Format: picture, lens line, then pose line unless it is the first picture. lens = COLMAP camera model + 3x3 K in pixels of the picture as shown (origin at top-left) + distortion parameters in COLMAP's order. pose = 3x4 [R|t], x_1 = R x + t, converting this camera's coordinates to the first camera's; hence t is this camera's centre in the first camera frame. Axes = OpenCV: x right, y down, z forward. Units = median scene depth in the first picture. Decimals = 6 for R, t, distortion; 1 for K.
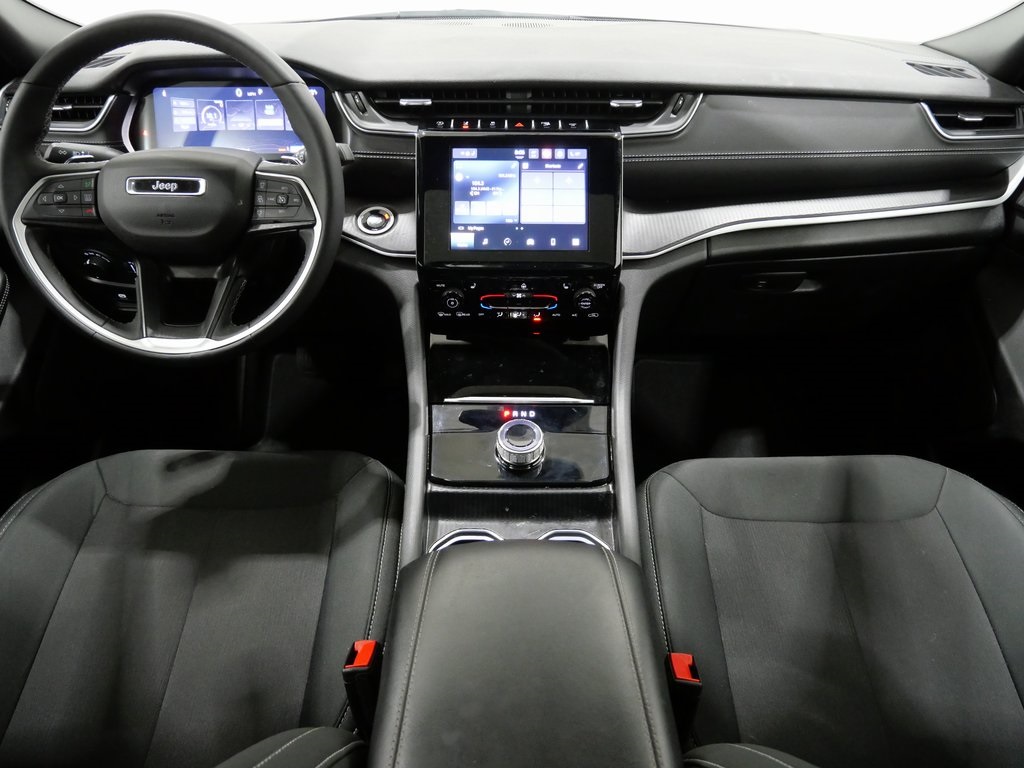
lens RADIAL K [[717.3, 0, 510.7], [0, 717.3, 381.4], [0, 0, 1]] dist [-0.030481, 0.015812]
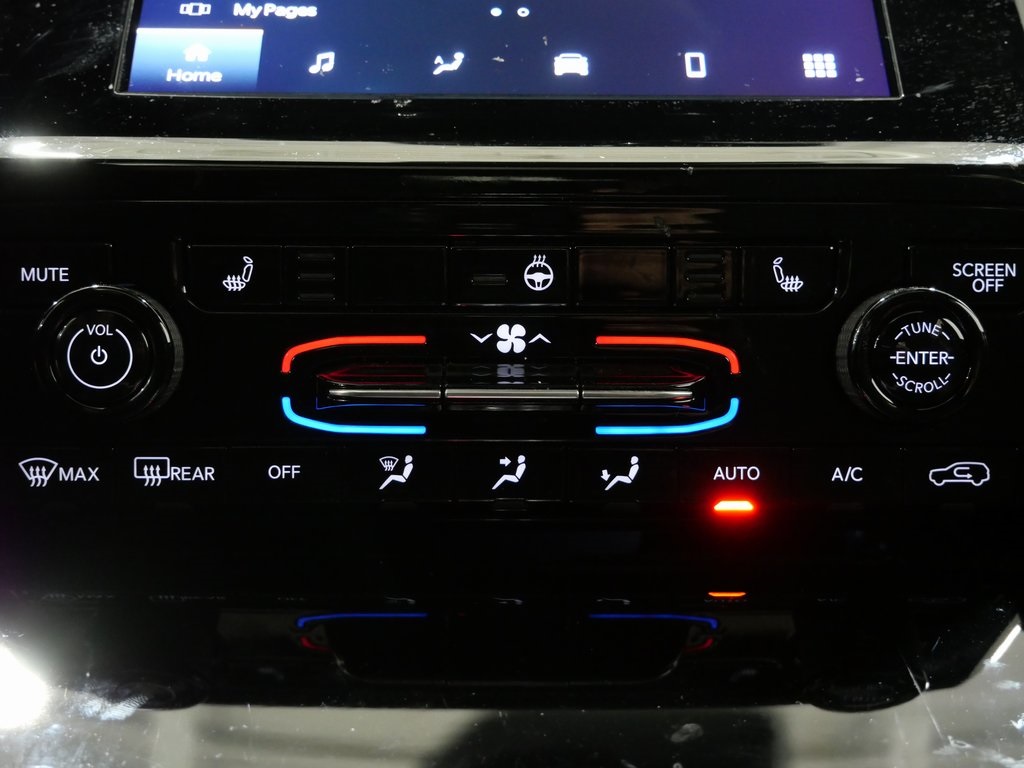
lens RADIAL K [[1568.1, 0, 506.5], [0, 1568.1, 383.7], [0, 0, 1]] dist [0.006231, 0.000000]
pose [[0.999828, -0.000258, 0.018571, 0.003736], [0.010231, 0.842198, -0.539071, 0.087432], [-0.015501, 0.539168, 0.842056, 0.708556]]
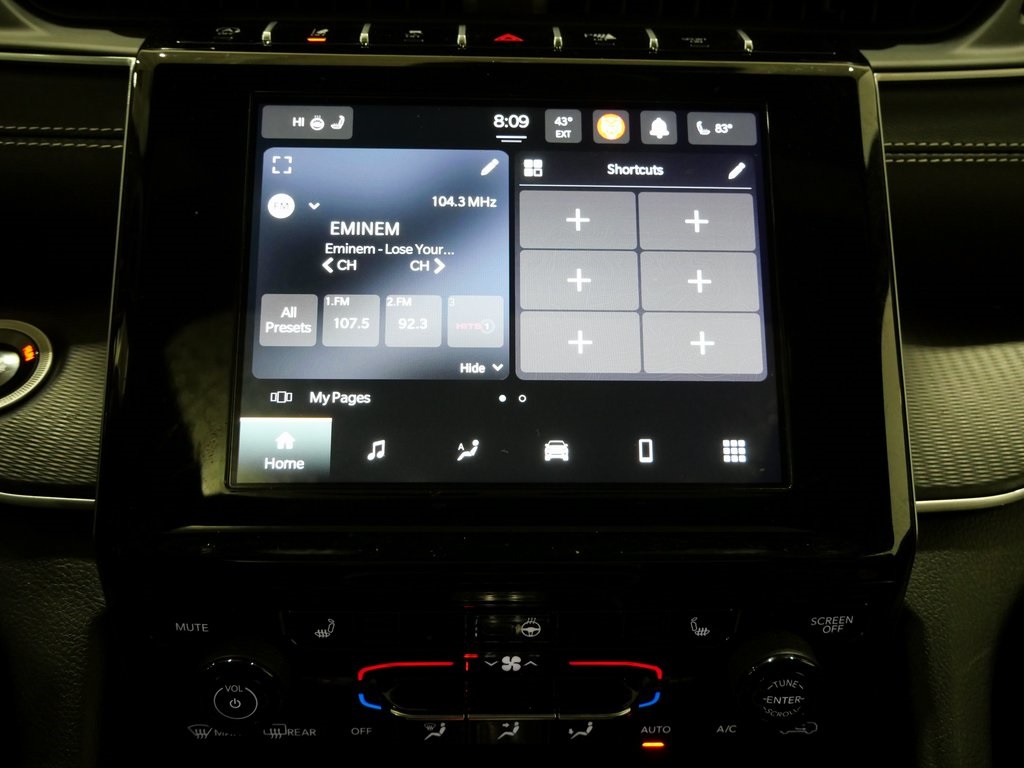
lens RADIAL K [[995.4, 0, 512.5], [0, 995.4, 383.6], [0, 0, 1]] dist [-0.033003, 0.000000]
pose [[0.999115, 0.001626, 0.042024, -0.002672], [0.007077, 0.978503, -0.206110, -0.145933], [-0.041456, 0.206225, 0.977626, 0.653630]]
